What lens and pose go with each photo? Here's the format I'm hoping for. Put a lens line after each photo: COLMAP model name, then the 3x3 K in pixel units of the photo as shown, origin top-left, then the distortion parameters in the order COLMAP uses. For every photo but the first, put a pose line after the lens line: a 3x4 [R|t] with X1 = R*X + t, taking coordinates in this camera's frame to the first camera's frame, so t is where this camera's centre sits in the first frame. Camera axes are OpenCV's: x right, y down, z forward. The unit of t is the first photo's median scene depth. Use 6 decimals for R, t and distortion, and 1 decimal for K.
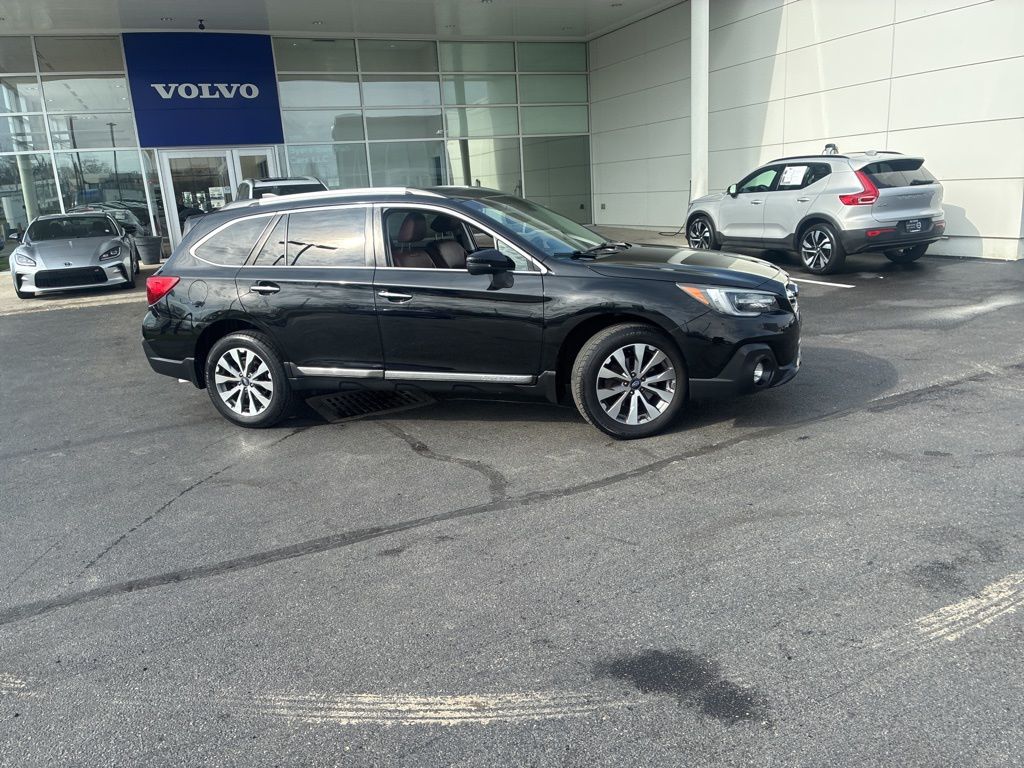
lens RADIAL K [[743.0, 0, 523.4], [0, 743.0, 387.5], [0, 0, 1]] dist [0.009997, -0.001166]
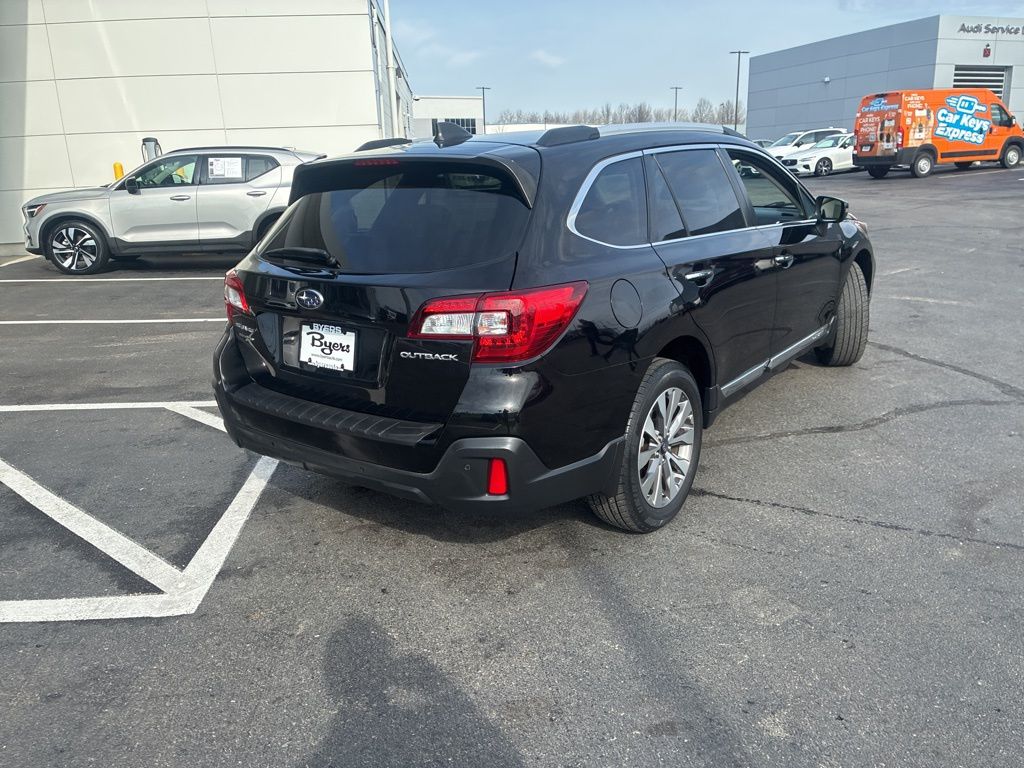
lens RADIAL K [[743.0, 0, 523.4], [0, 743.0, 387.5], [0, 0, 1]] dist [0.009997, -0.001166]
pose [[0.345523, -0.231501, 0.909407, -0.914873], [0.256199, 0.955549, 0.145905, -0.161129], [-0.902760, 0.182575, 0.389475, 0.861946]]
